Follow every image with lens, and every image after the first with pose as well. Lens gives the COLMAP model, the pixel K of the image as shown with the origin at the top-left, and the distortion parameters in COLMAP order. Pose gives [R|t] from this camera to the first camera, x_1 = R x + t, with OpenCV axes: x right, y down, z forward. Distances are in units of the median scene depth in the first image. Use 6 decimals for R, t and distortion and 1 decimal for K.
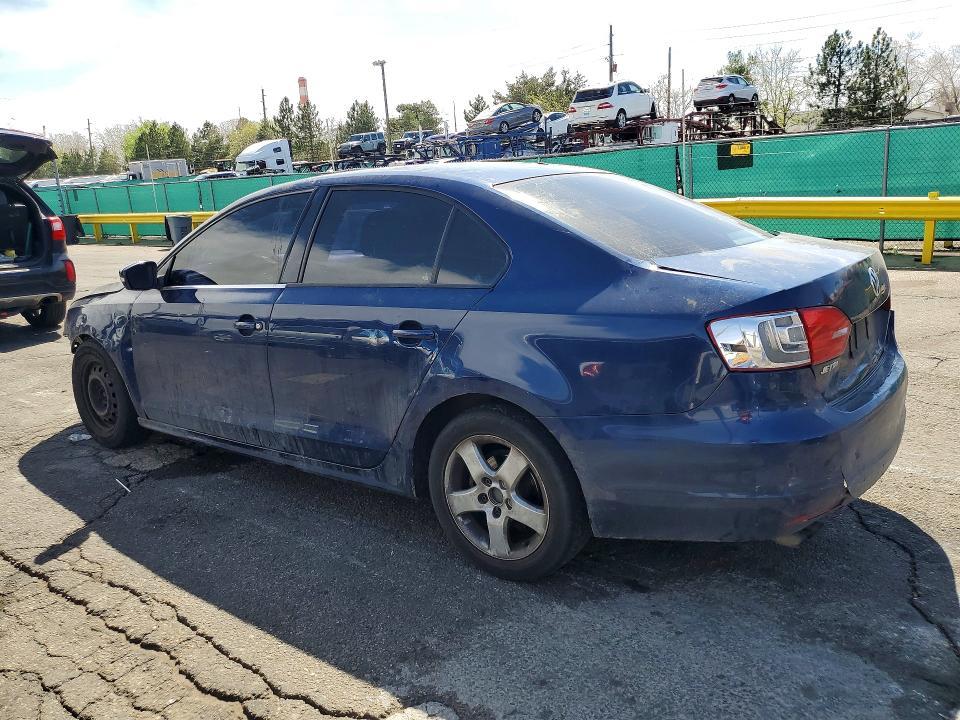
lens RADIAL K [[742.7, 0, 480.0], [0, 742.7, 360.0], [0, 0, 1]] dist [0.005759, 0.003758]
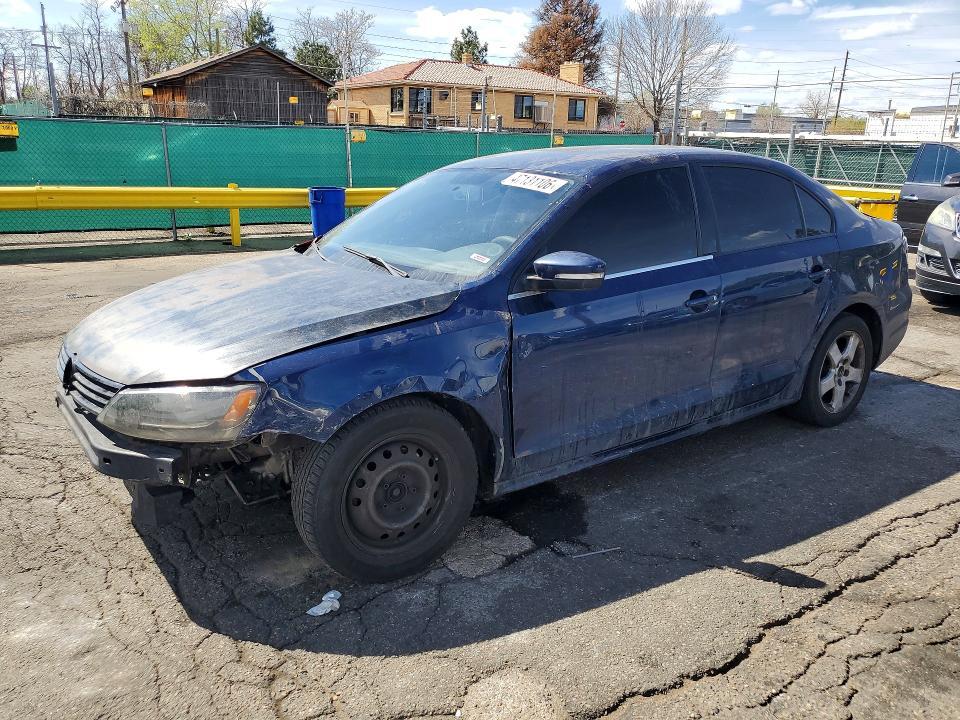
lens RADIAL K [[742.7, 0, 480.0], [0, 742.7, 360.0], [0, 0, 1]] dist [0.005759, 0.003758]
pose [[0.319346, -0.202644, 0.925718, -1.308627], [0.197208, 0.969693, 0.144240, -0.167505], [-0.926891, 0.136497, 0.349630, 0.915107]]
